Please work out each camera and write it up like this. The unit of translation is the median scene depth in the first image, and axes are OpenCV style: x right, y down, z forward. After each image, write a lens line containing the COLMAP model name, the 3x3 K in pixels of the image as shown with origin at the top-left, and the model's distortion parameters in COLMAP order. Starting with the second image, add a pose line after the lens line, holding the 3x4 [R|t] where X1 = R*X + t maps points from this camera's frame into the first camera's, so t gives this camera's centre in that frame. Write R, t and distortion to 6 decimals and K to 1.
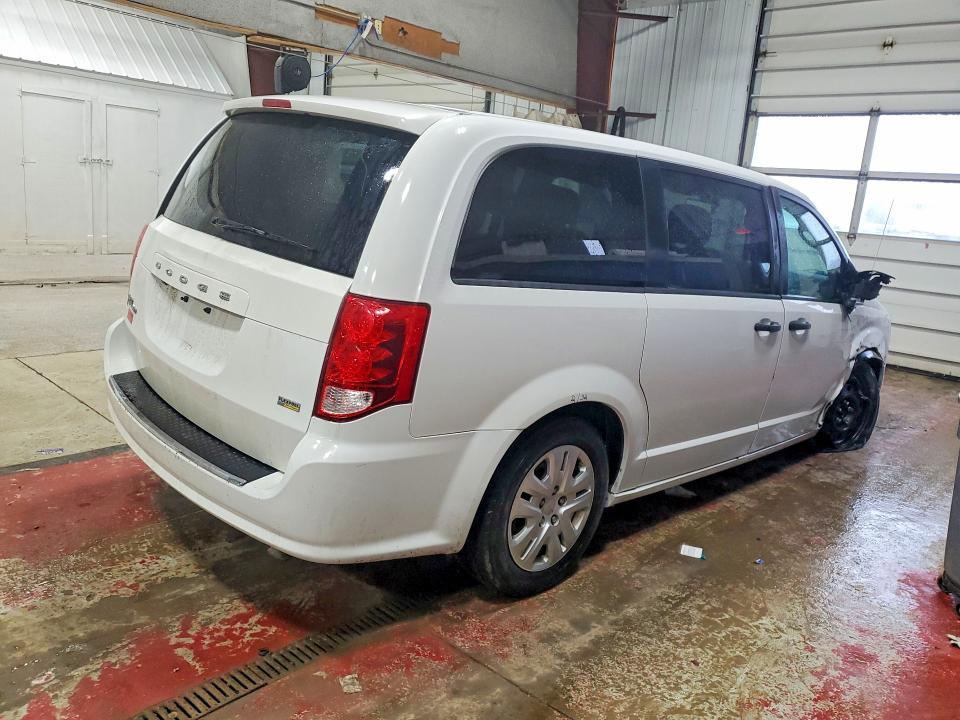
lens RADIAL K [[747.3, 0, 475.2], [0, 747.3, 359.7], [0, 0, 1]] dist [0.023459, -0.000351]
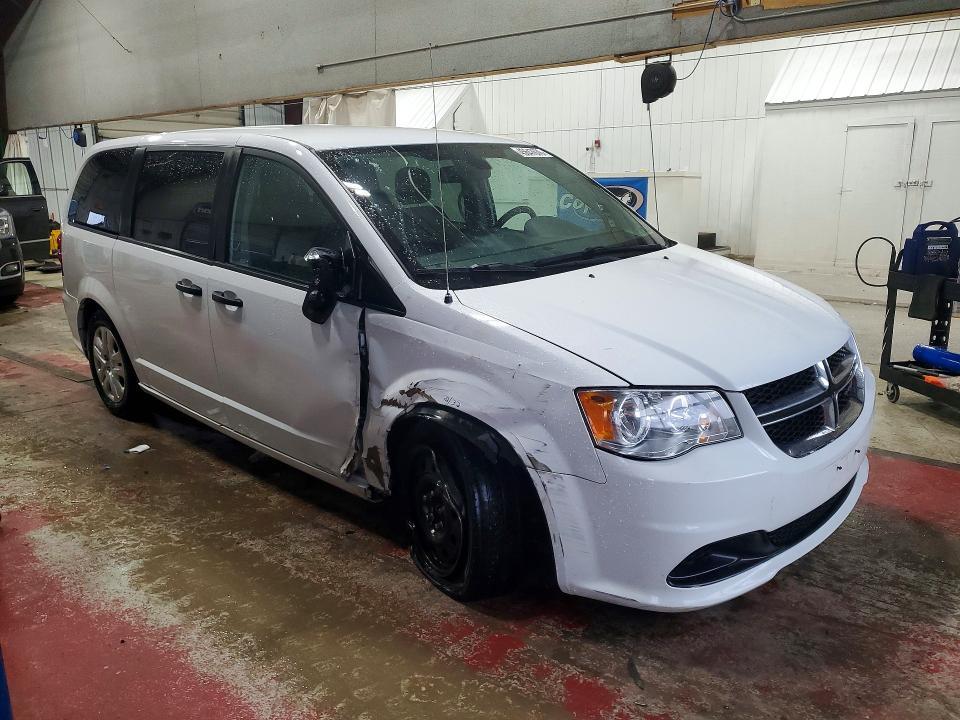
lens RADIAL K [[747.3, 0, 475.2], [0, 747.3, 359.7], [0, 0, 1]] dist [0.023459, -0.000351]
pose [[0.030964, 0.142690, -0.989283, 1.298212], [-0.212227, 0.968128, 0.132996, -0.152354], [0.976730, 0.205835, 0.060260, 1.221932]]
